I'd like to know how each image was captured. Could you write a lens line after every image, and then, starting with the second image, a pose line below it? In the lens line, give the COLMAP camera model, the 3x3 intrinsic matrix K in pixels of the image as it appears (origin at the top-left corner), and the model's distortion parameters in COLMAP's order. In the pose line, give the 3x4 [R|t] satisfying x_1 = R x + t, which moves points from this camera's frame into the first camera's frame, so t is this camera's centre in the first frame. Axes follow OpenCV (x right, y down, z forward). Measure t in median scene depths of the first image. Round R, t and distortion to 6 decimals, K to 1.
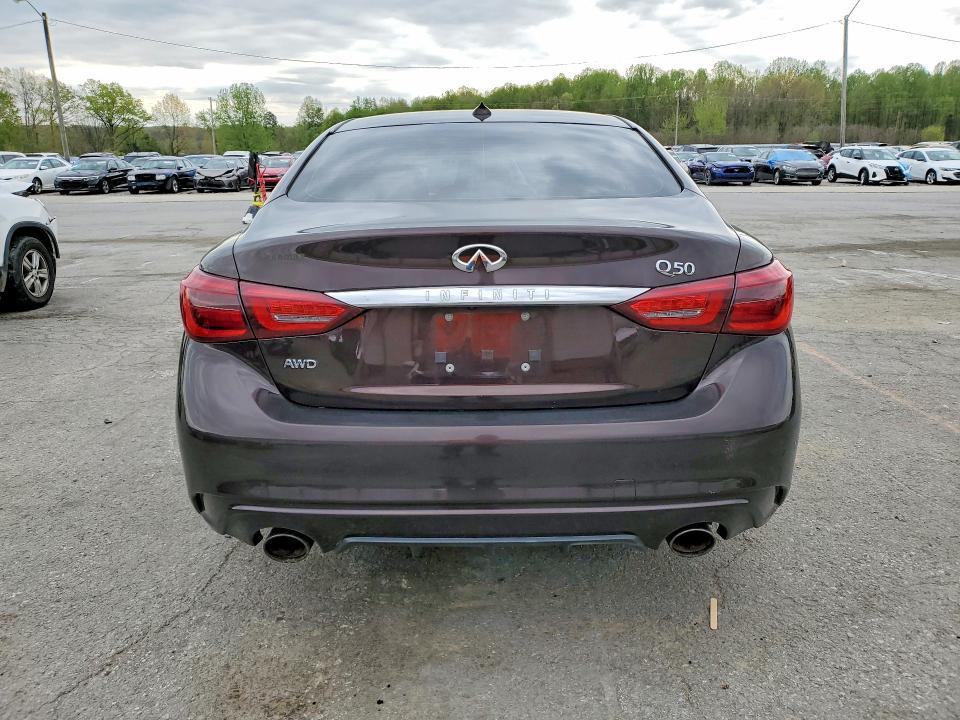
lens RADIAL K [[738.3, 0, 482.2], [0, 738.3, 362.4], [0, 0, 1]] dist [-0.000728, 0.003359]
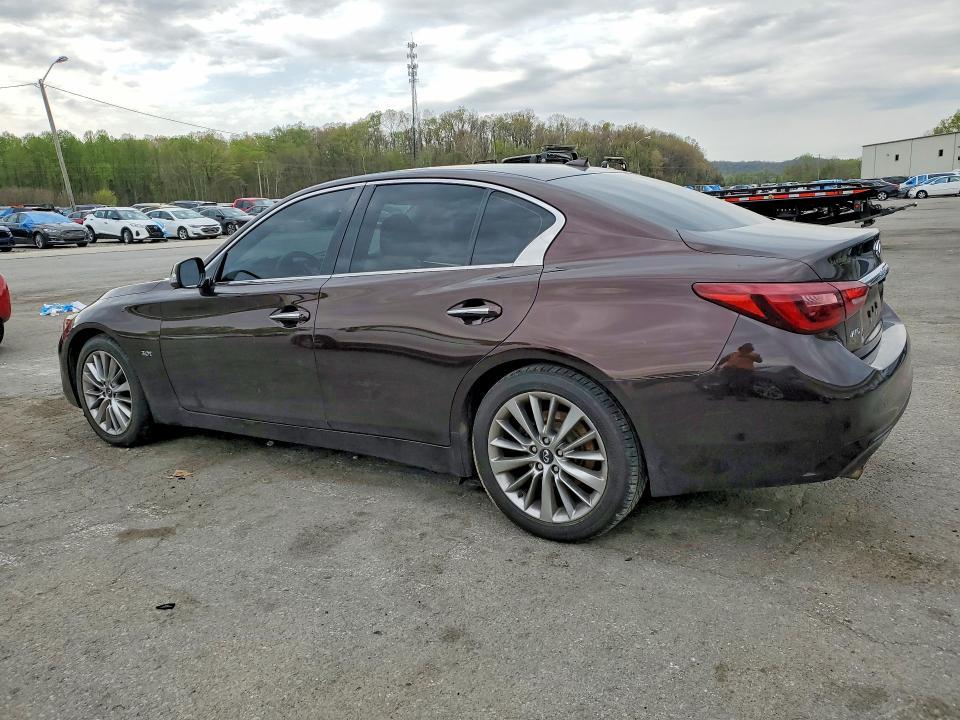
lens RADIAL K [[738.3, 0, 480.0], [0, 738.3, 359.4], [0, 0, 1]] dist [-0.000728, 0.003359]
pose [[0.545594, -0.183079, 0.817808, -0.095436], [0.250927, 0.966764, 0.049021, -0.010397], [-0.799602, 0.178464, 0.573400, 0.040148]]
